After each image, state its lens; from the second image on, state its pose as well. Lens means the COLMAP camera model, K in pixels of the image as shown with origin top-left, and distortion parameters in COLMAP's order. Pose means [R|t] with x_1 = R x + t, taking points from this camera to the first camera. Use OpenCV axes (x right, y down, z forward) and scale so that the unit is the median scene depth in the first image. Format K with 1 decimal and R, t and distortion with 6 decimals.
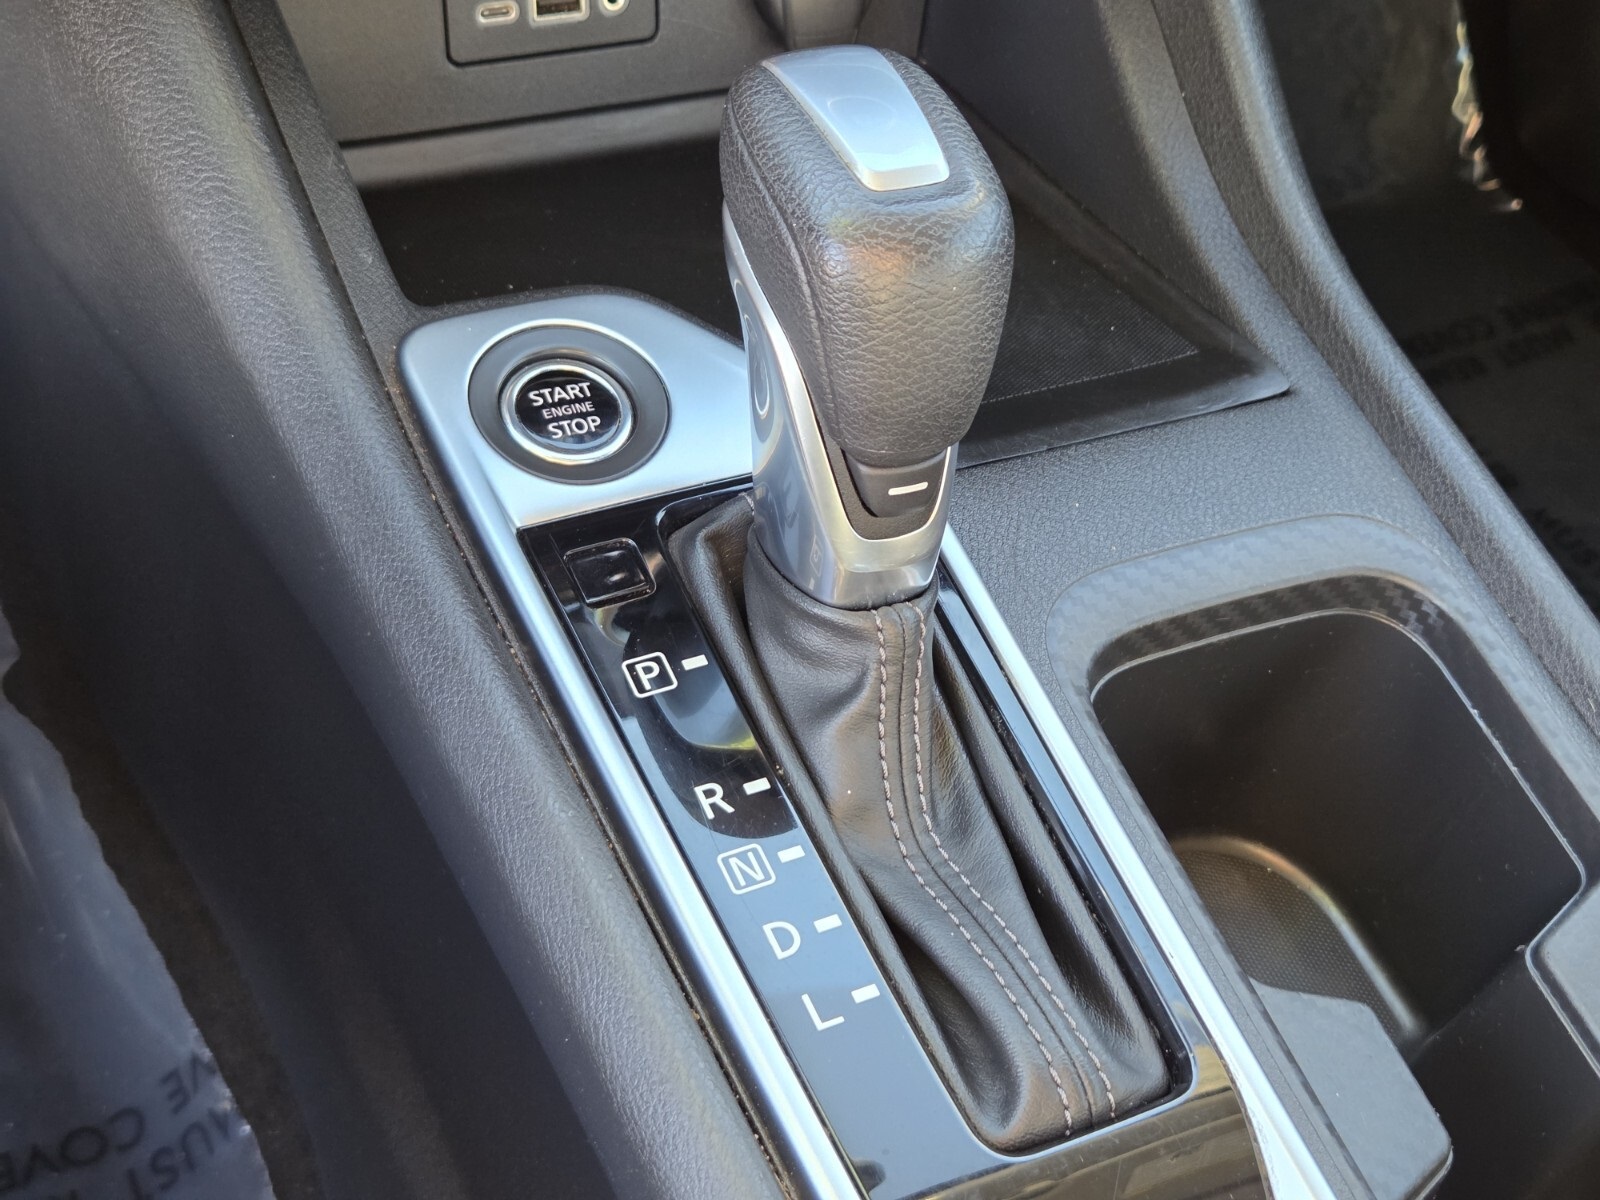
lens RADIAL K [[2171.2, 0, 800.0], [0, 2171.2, 600.0], [0, 0, 1]] dist [0.064777, -0.090448]
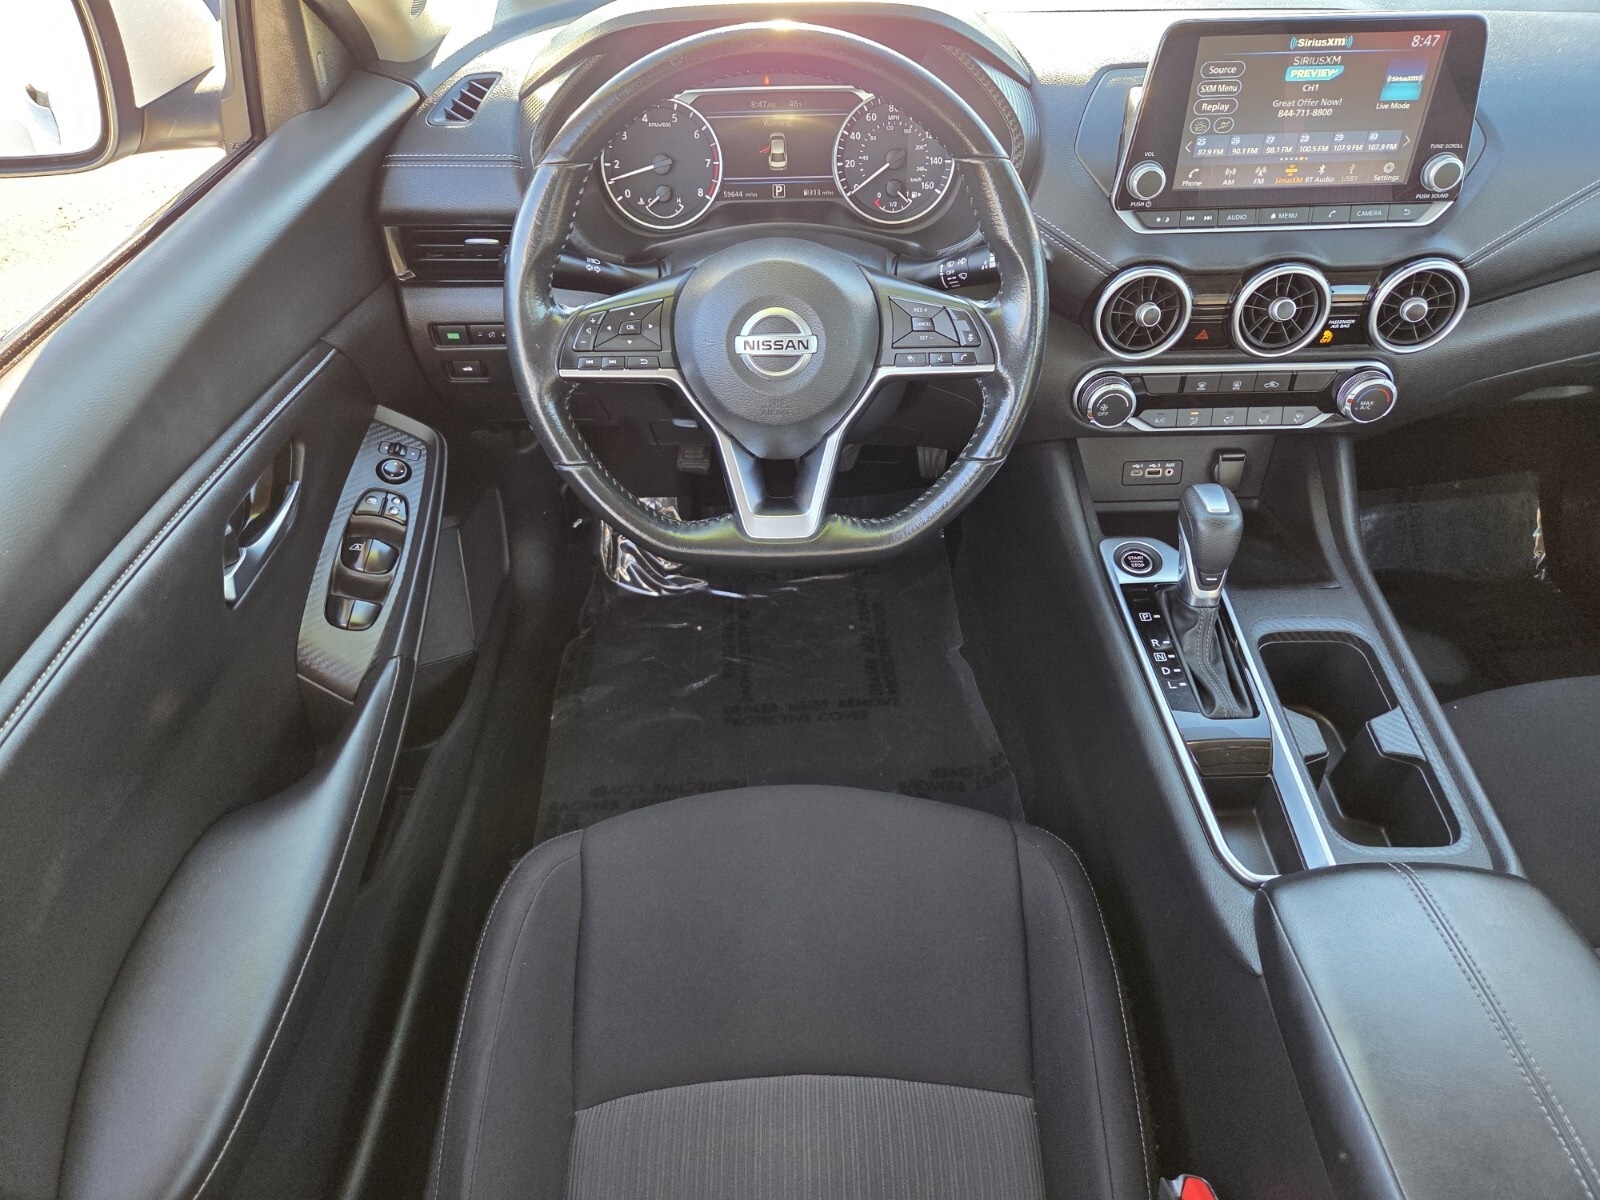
lens RADIAL K [[1092.7, 0, 809.3], [0, 1092.7, 596.6], [0, 0, 1]] dist [0.087740, -0.094302]
pose [[0.904019, 0.135907, -0.405312, 0.195924], [-0.198331, 0.973244, -0.116020, 0.356945], [0.378700, 0.185270, 0.906786, -1.187537]]
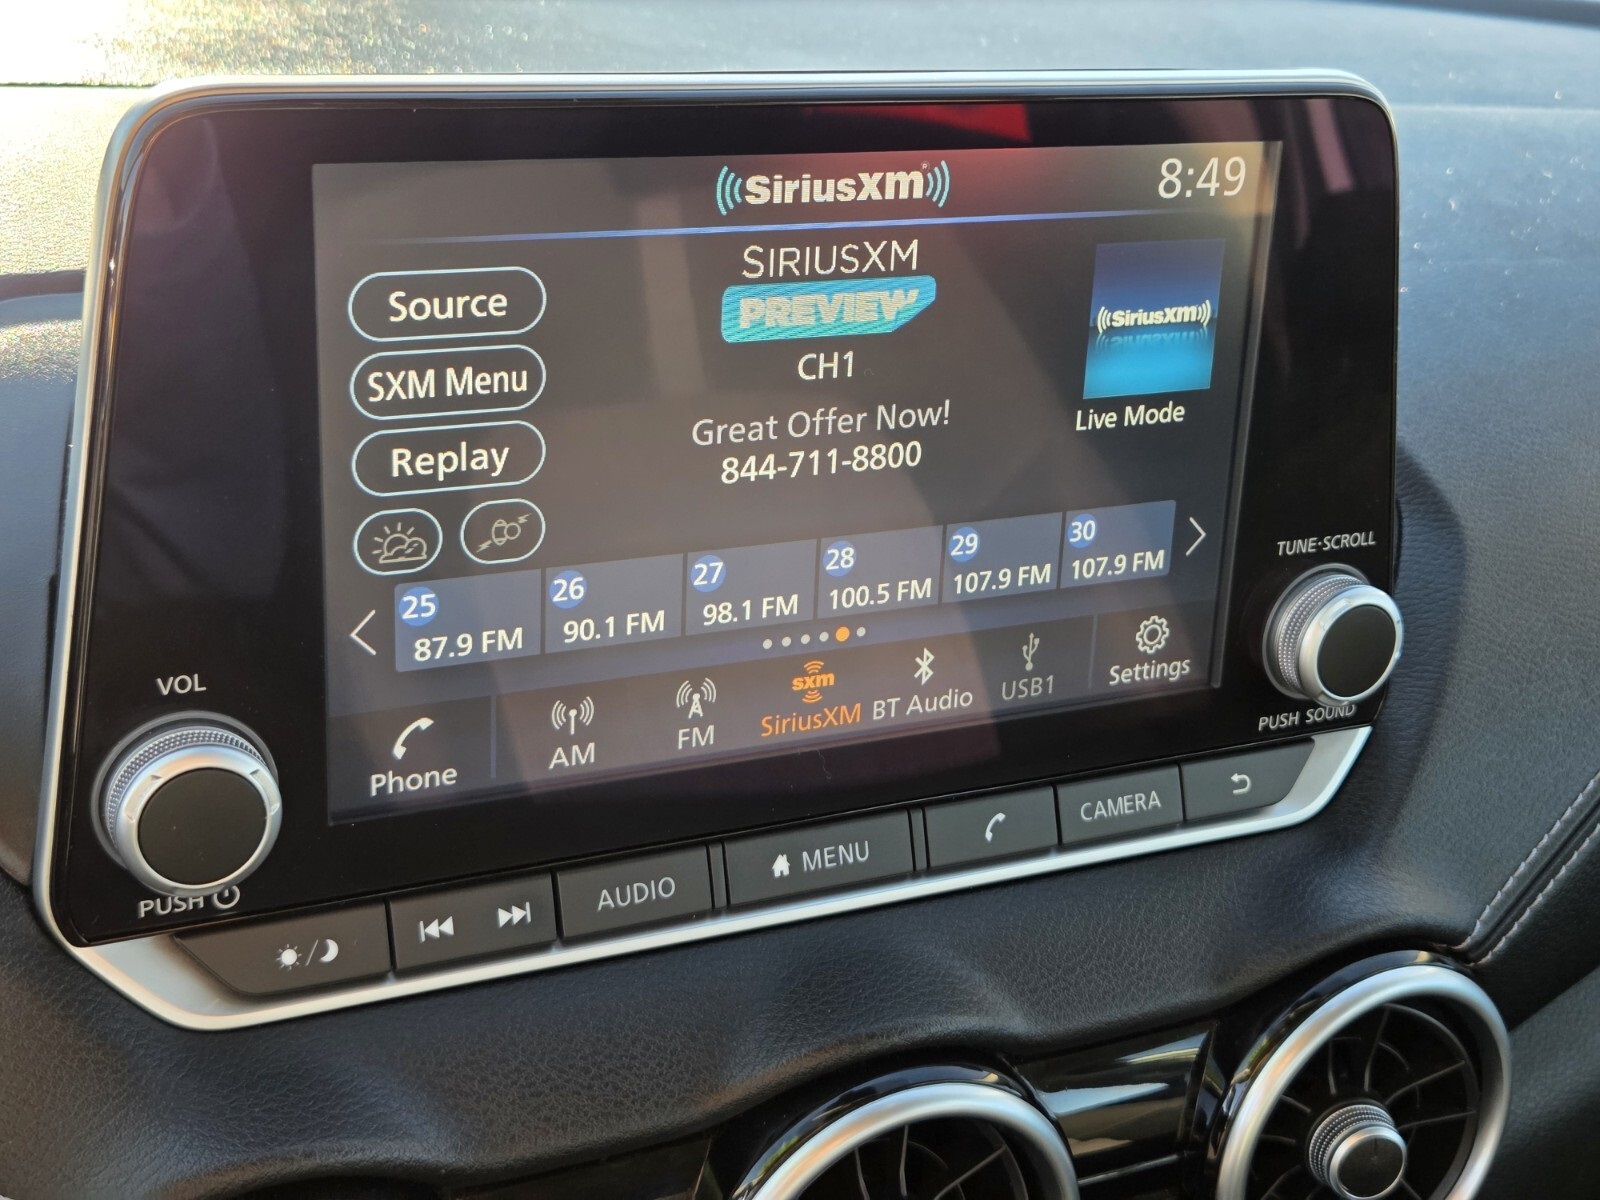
lens RADIAL K [[2171.2, 0, 800.0], [0, 2171.2, 600.0], [0, 0, 1]] dist [0.064777, -0.090448]
pose [[0.997122, -0.075754, 0.002934, 0.064705], [0.069940, 0.904292, -0.421146, -0.402878], [0.029250, 0.420140, 0.906988, -0.085212]]
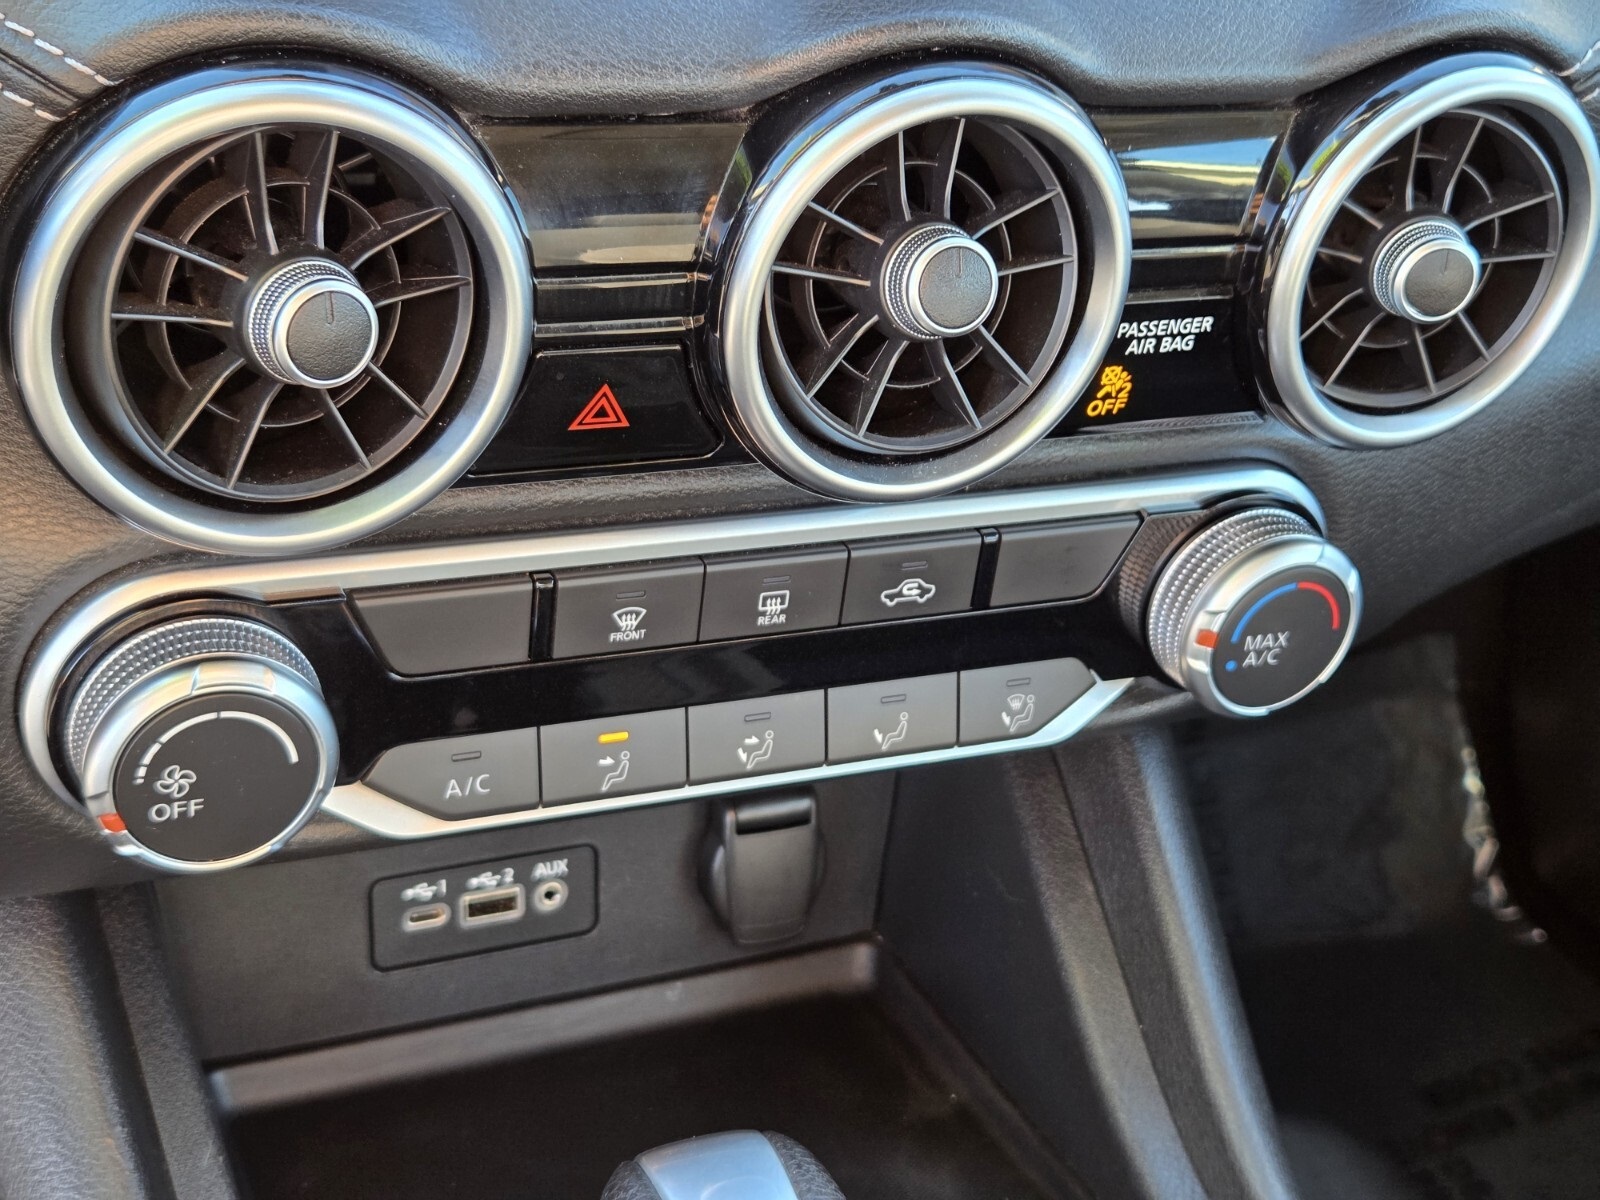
lens RADIAL K [[2171.2, 0, 800.0], [0, 2171.2, 600.0], [0, 0, 1]] dist [0.064777, -0.090448]
pose [[0.999630, 0.014103, -0.023275, 0.056676], [-0.019375, 0.969391, -0.244756, -0.211295], [0.019110, 0.245117, 0.969305, 0.045009]]
